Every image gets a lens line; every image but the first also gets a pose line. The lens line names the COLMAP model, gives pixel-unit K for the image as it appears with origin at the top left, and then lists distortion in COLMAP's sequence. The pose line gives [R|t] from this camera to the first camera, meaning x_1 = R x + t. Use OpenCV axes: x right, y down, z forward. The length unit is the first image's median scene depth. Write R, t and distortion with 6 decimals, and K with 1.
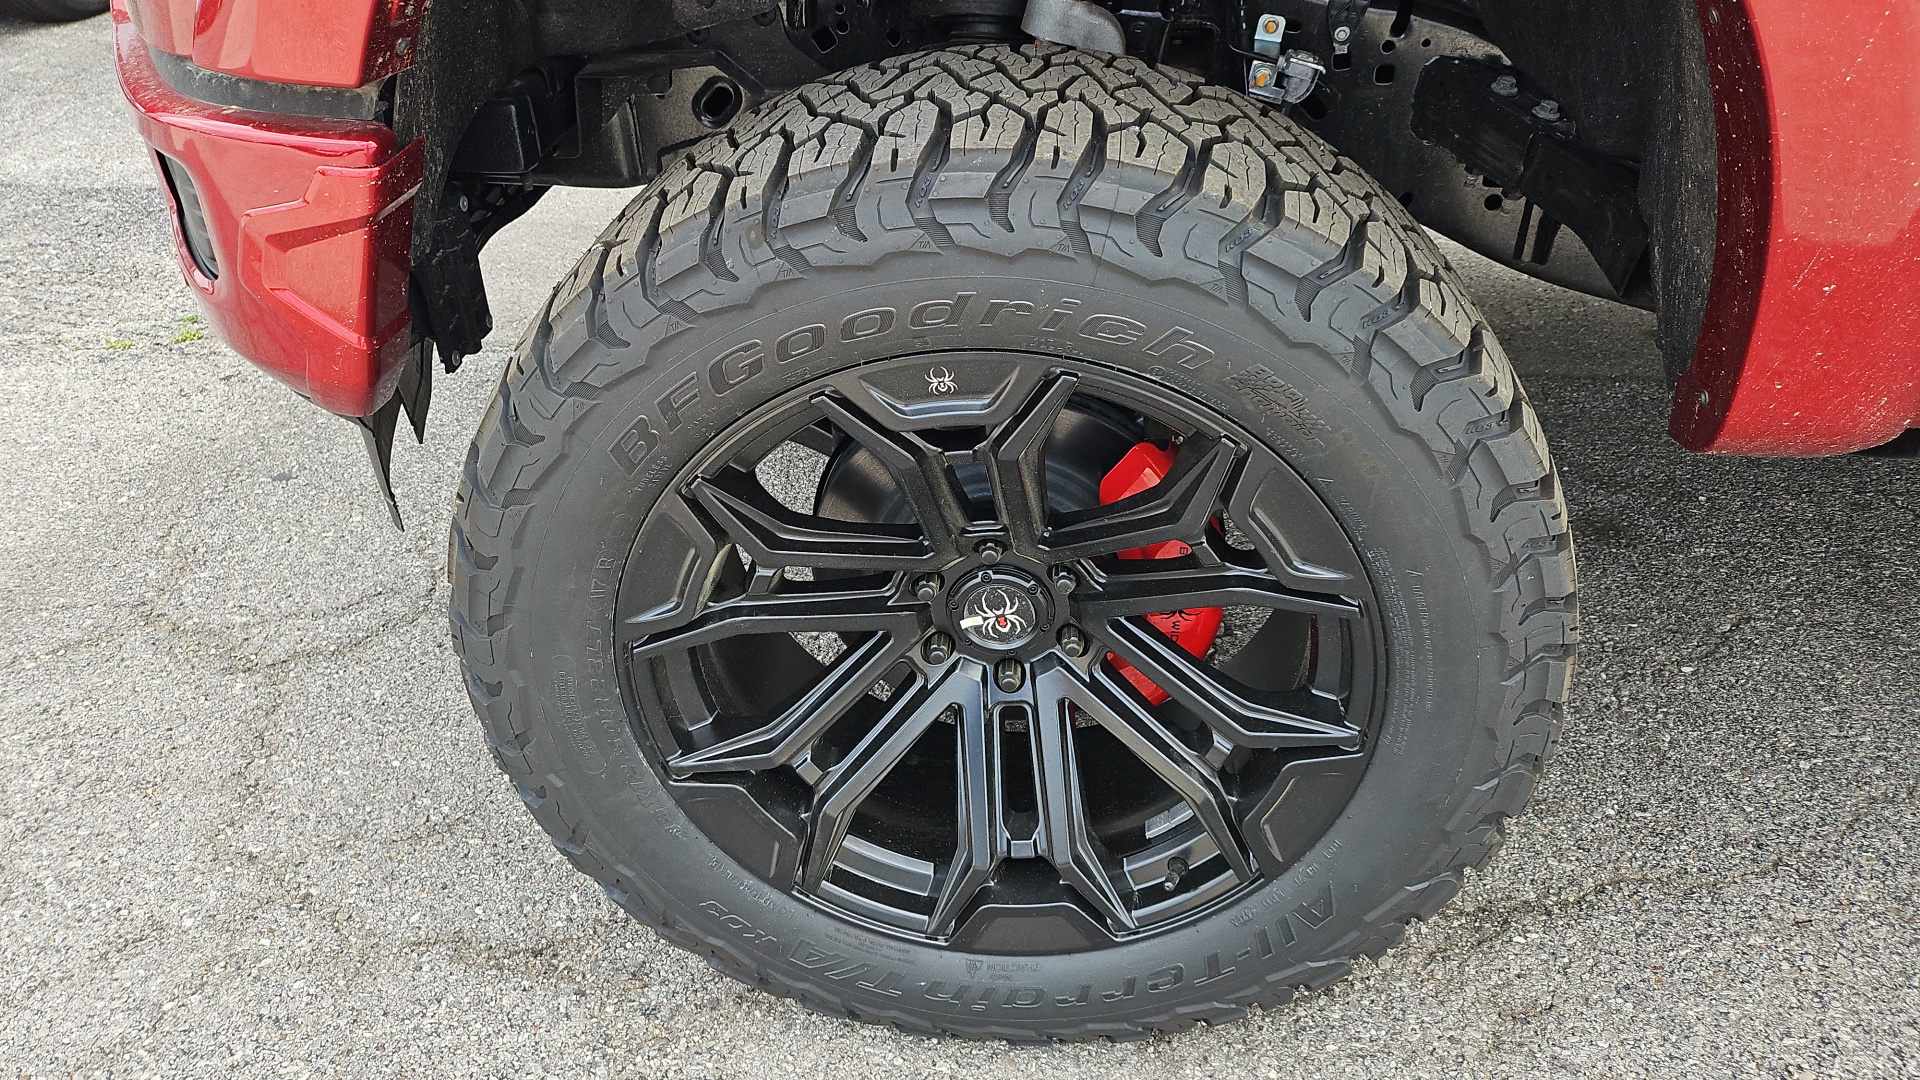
lens RADIAL K [[1264.0, 0, 964.8], [0, 1264.0, 537.1], [0, 0, 1]] dist [0.000900, -0.001370]
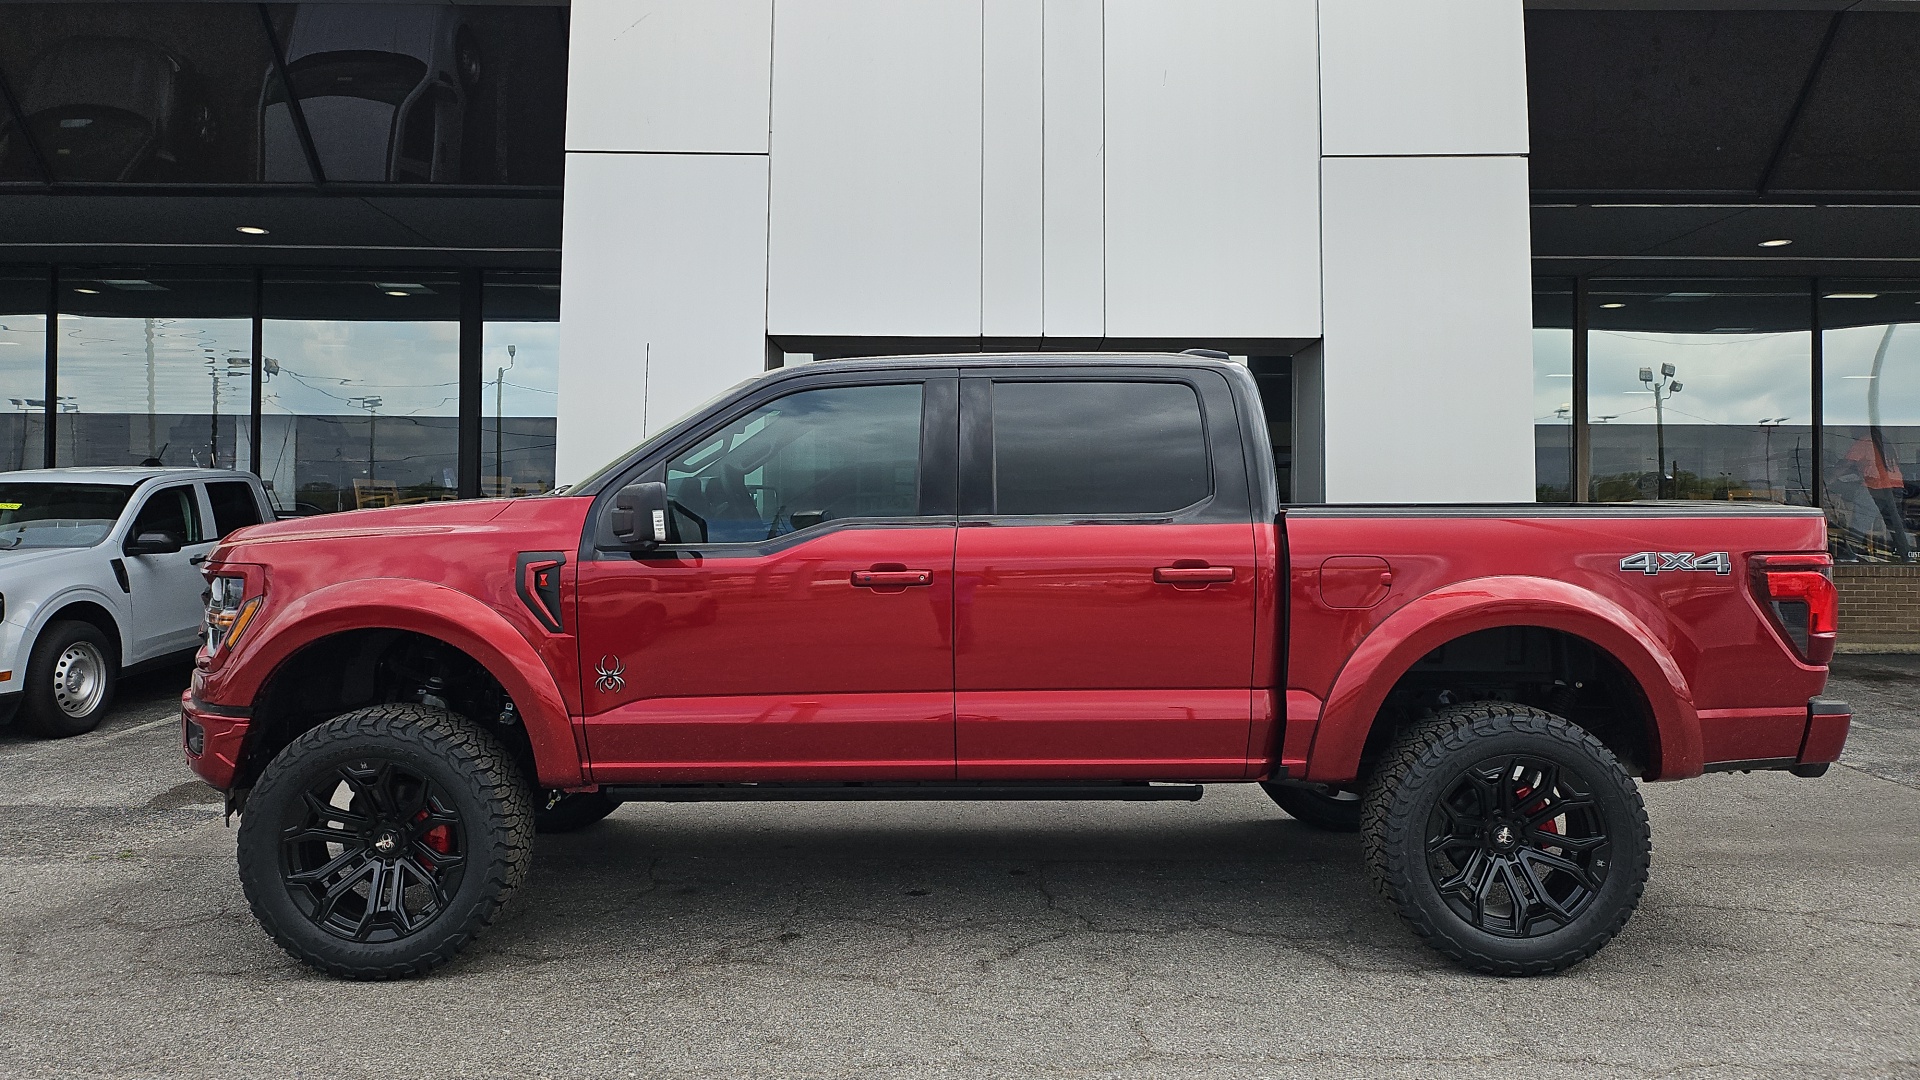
lens RADIAL K [[1402.8, 0, 959.8], [0, 1402.8, 527.8], [0, 0, 1]] dist [0.030131, -0.050926]
pose [[0.998624, 0.012905, 0.050821, 1.604498], [0.016646, 0.841073, -0.540666, 1.672399], [-0.049721, 0.540768, 0.839701, -3.319018]]
